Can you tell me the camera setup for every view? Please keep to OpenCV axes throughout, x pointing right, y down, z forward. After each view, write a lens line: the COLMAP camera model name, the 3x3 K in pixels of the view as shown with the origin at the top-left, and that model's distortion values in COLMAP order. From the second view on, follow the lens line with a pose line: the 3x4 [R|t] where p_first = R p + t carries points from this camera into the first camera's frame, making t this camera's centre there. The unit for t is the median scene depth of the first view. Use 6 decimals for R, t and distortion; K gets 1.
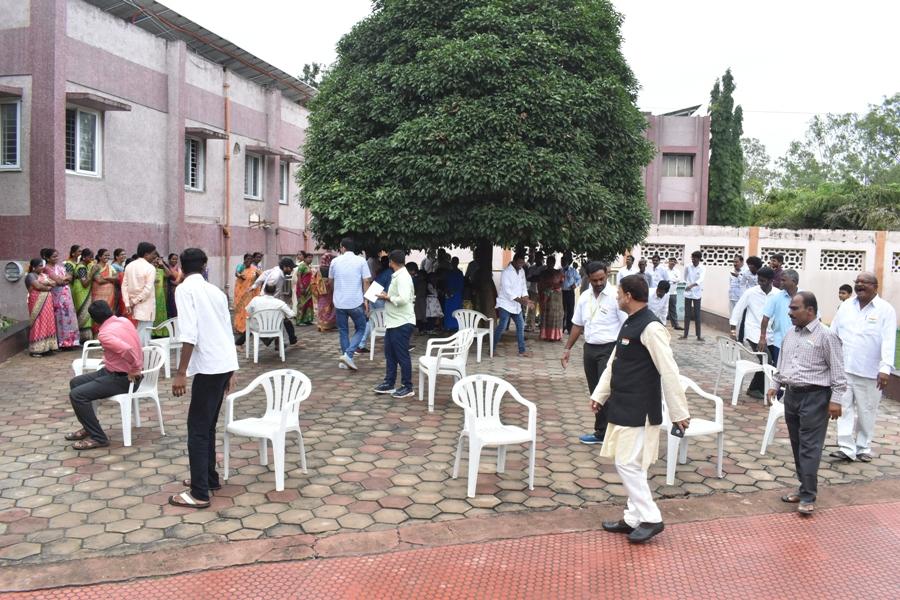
lens RADIAL K [[701.6, 0, 450.0], [0, 701.6, 300.0], [0, 0, 1]] dist [-0.090411, 0.011691]
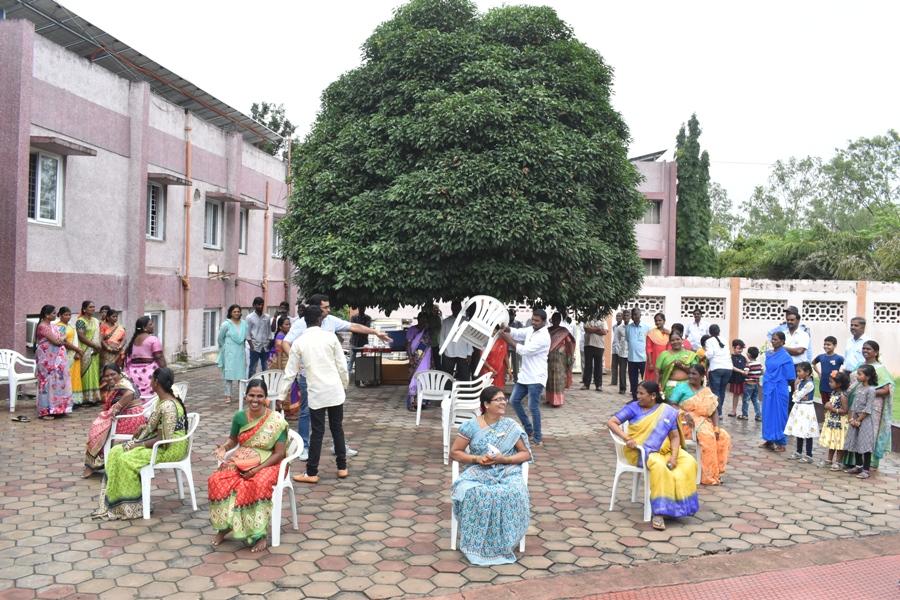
lens RADIAL K [[755.3, 0, 450.0], [0, 755.3, 300.0], [0, 0, 1]] dist [-0.083171, 0.005400]
pose [[0.997287, -0.001973, 0.073589, -0.069167], [0.007113, 0.997546, -0.069650, -0.006110], [-0.073271, 0.069984, 0.994854, -0.038384]]
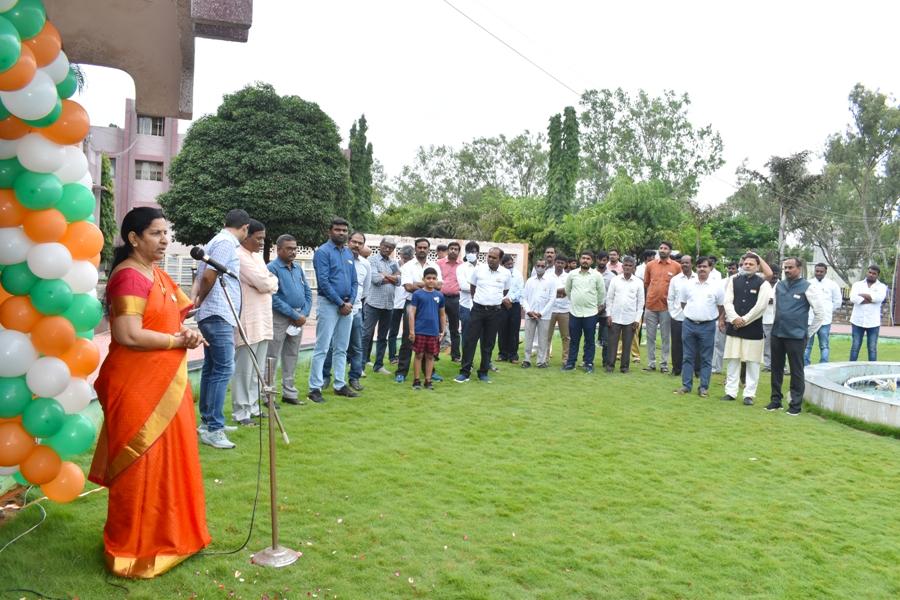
lens RADIAL K [[701.6, 0, 450.0], [0, 701.6, 300.0], [0, 0, 1]] dist [-0.090411, 0.011691]
pose [[0.861063, -0.012094, 0.508354, -0.546471], [0.013088, 0.999913, 0.001621, 0.090582], [-0.508330, 0.005258, 0.861147, -0.968608]]
